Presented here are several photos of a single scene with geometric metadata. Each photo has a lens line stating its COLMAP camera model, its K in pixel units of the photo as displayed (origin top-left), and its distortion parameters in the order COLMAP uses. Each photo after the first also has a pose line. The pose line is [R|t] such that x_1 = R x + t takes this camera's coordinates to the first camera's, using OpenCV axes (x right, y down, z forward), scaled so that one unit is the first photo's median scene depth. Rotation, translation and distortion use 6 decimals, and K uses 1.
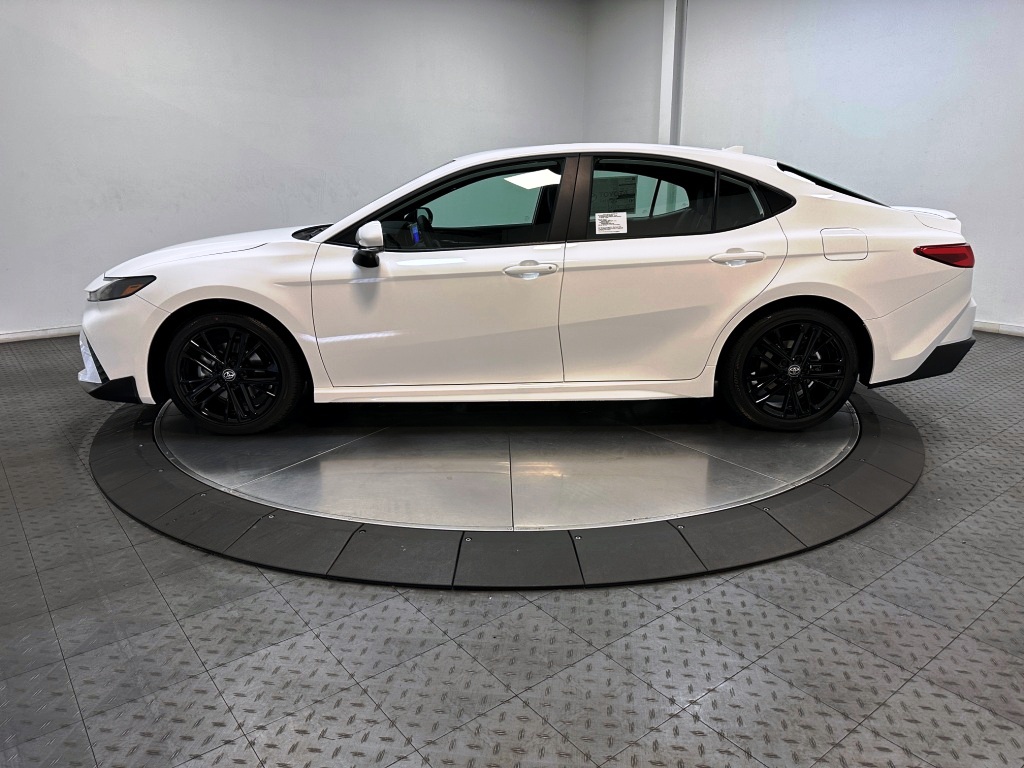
lens RADIAL K [[744.3, 0, 512.0], [0, 744.3, 384.0], [0, 0, 1]] dist [-0.024997, -0.003929]
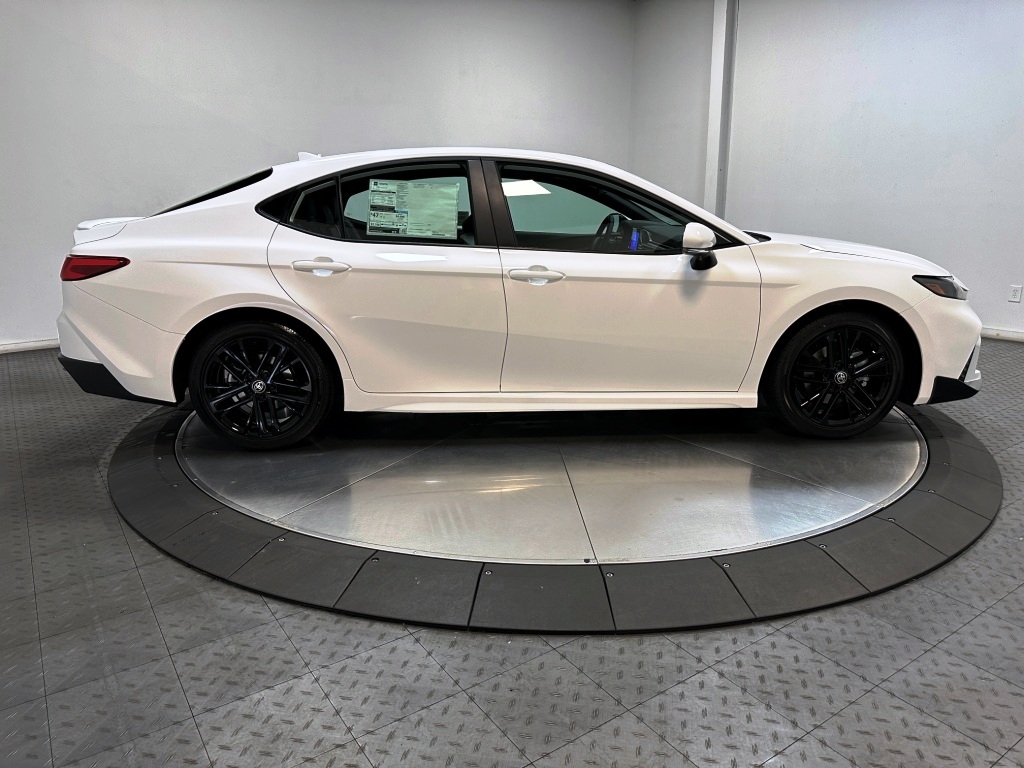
lens RADIAL K [[744.3, 0, 512.0], [0, 744.3, 384.0], [0, 0, 1]] dist [-0.024997, -0.003929]
pose [[0.997982, 0.013060, -0.062145, 0.027594], [-0.013803, 0.999838, -0.011529, -0.014723], [0.061984, 0.012363, 0.998001, 0.108226]]
